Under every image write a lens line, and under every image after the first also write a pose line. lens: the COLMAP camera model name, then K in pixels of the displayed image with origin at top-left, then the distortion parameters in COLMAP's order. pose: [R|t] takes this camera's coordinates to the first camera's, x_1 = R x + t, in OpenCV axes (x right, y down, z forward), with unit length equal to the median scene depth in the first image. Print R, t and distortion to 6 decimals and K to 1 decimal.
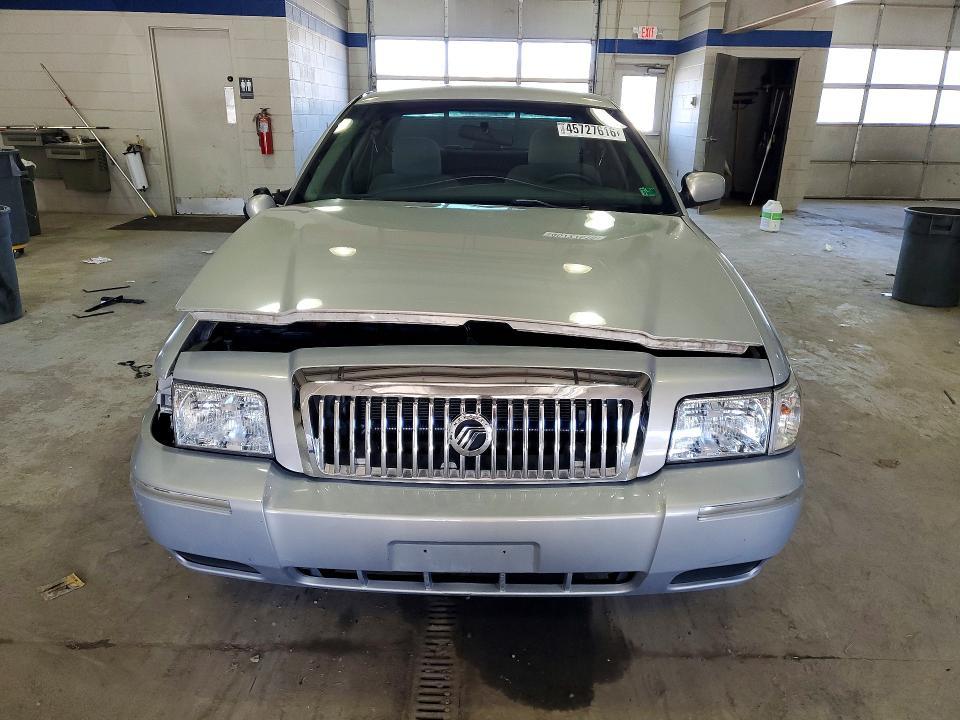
lens RADIAL K [[720.1, 0, 482.8], [0, 720.1, 357.0], [0, 0, 1]] dist [0.020563, 0.003657]
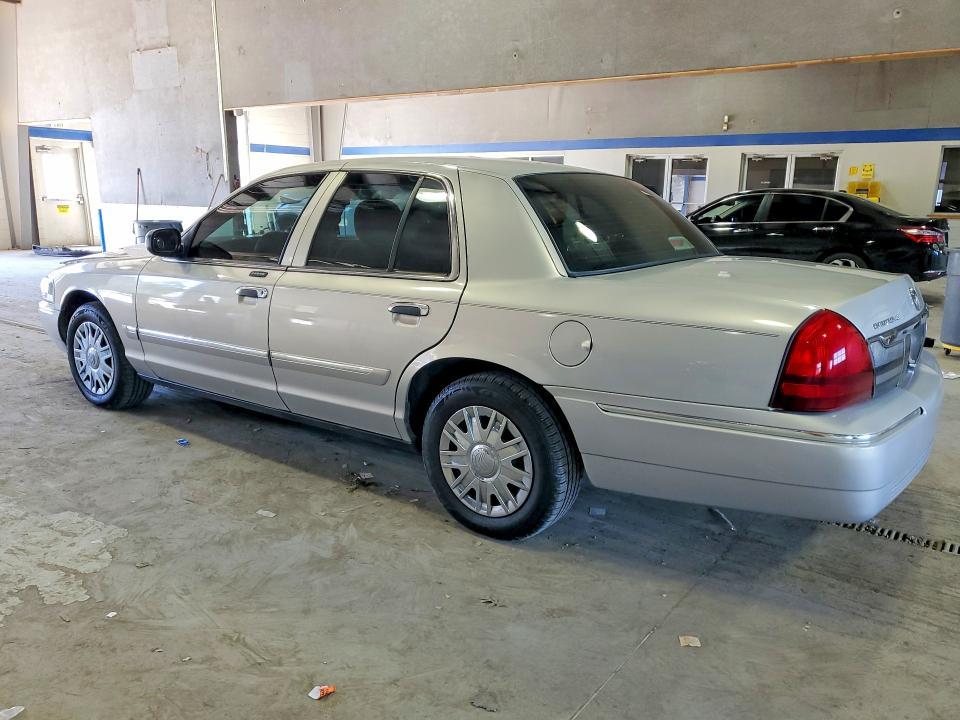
lens RADIAL K [[741.2, 0, 478.3], [0, 741.2, 363.0], [0, 0, 1]] dist [0.003748, 0.002368]
pose [[-0.562532, 0.147412, -0.813527, 0.708120], [-0.298304, 0.881509, 0.366000, -0.440159], [0.771085, 0.448565, -0.451904, 1.408610]]
